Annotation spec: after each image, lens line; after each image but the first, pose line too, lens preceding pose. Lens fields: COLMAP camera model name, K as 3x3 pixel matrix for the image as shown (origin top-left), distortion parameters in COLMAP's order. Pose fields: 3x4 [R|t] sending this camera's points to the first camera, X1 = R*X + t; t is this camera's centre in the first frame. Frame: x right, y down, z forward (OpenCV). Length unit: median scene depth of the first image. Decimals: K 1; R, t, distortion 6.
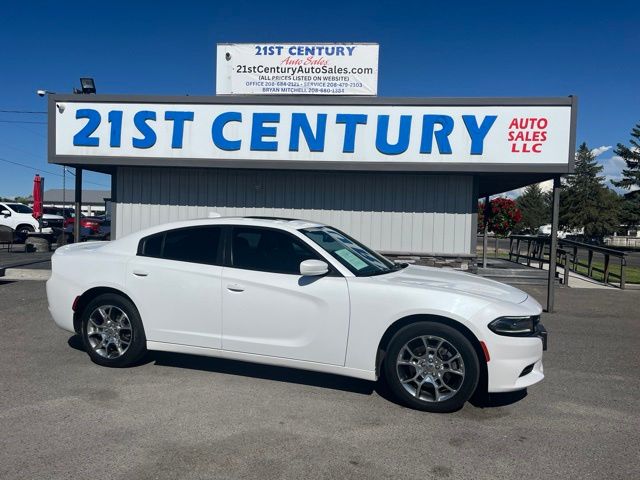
lens RADIAL K [[483.0, 0, 320.8], [0, 483.0, 244.1], [0, 0, 1]] dist [0.066354, -0.093637]
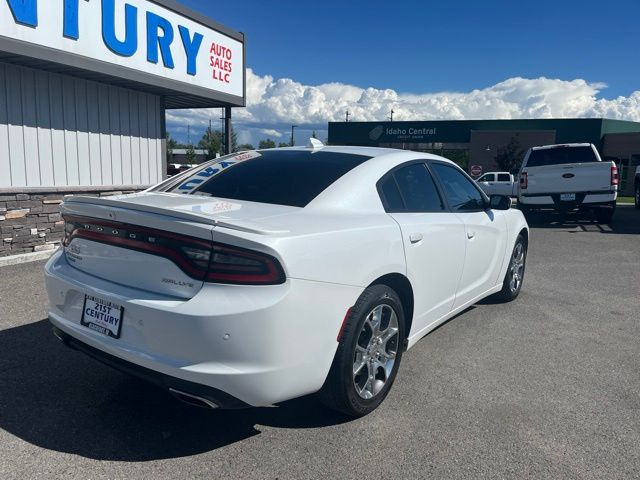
lens RADIAL K [[486.7, 0, 315.6], [0, 486.7, 240.4], [0, 0, 1]] dist [0.065029, -0.090370]
pose [[0.307439, -0.161069, 0.937837, -0.526587], [0.018230, 0.986386, 0.163431, -0.023268], [-0.951393, -0.033148, 0.306190, 0.486858]]
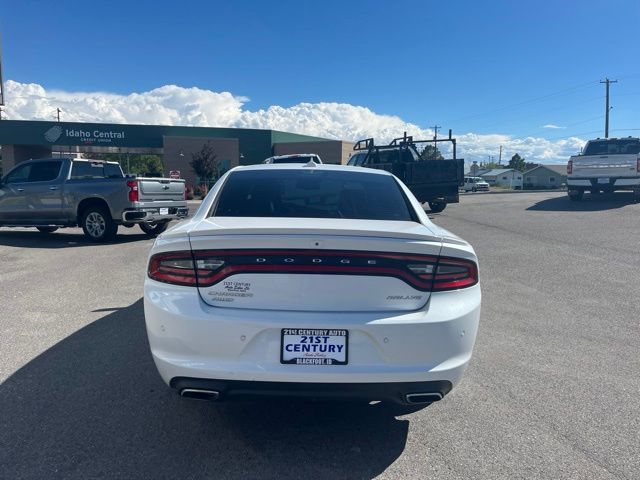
lens RADIAL K [[486.7, 0, 307.8], [0, 486.7, 248.7], [0, 0, 1]] dist [0.065029, -0.090370]
pose [[-0.326268, -0.168235, 0.930186, -0.560631], [0.016868, 0.982842, 0.183675, -0.040620], [-0.945127, 0.075617, -0.317832, 0.773464]]
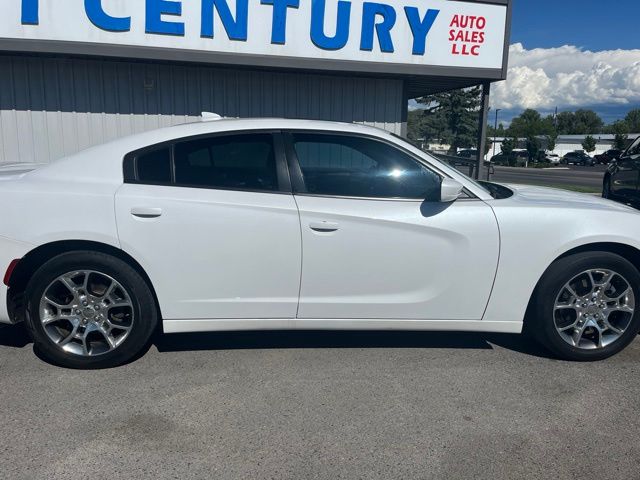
lens RADIAL K [[483.0, 0, 317.4], [0, 483.0, 236.3], [0, 0, 1]] dist [0.066354, -0.093637]
pose [[0.929762, -0.083538, 0.358557, -0.204862], [0.027800, 0.987066, 0.157884, 0.000112], [-0.367109, -0.136827, 0.920060, 0.195834]]
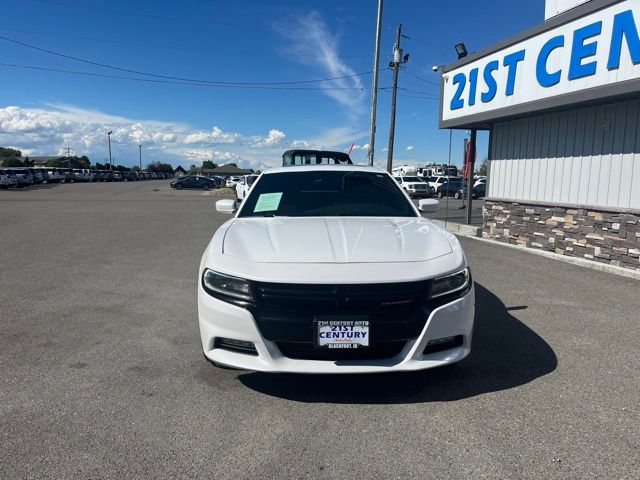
lens RADIAL K [[483.0, 0, 317.4], [0, 483.0, 246.0], [0, 0, 1]] dist [0.066354, -0.093637]
pose [[0.333052, 0.107079, -0.936809, 0.510003], [-0.042265, 0.994228, 0.098616, 0.009979], [0.941961, 0.006750, 0.335655, 0.381113]]
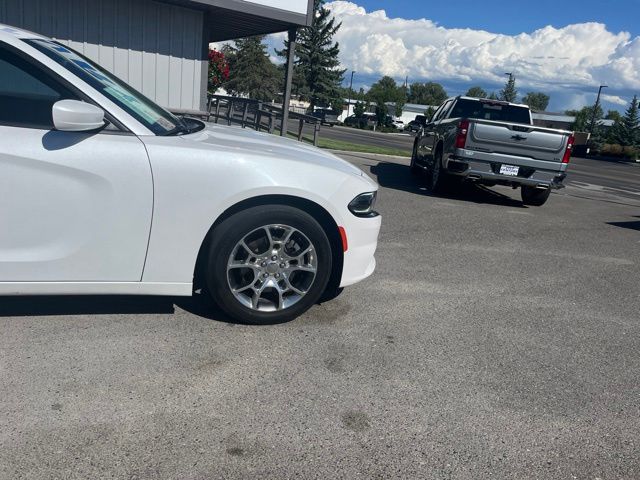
lens RADIAL K [[483.0, 0, 314.9], [0, 483.0, 234.3], [0, 0, 1]] dist [0.066354, -0.093637]
pose [[0.800983, -0.094205, 0.591229, -0.062843], [-0.063790, 0.968492, 0.240738, 0.013258], [-0.595279, -0.230541, 0.769736, 0.185008]]
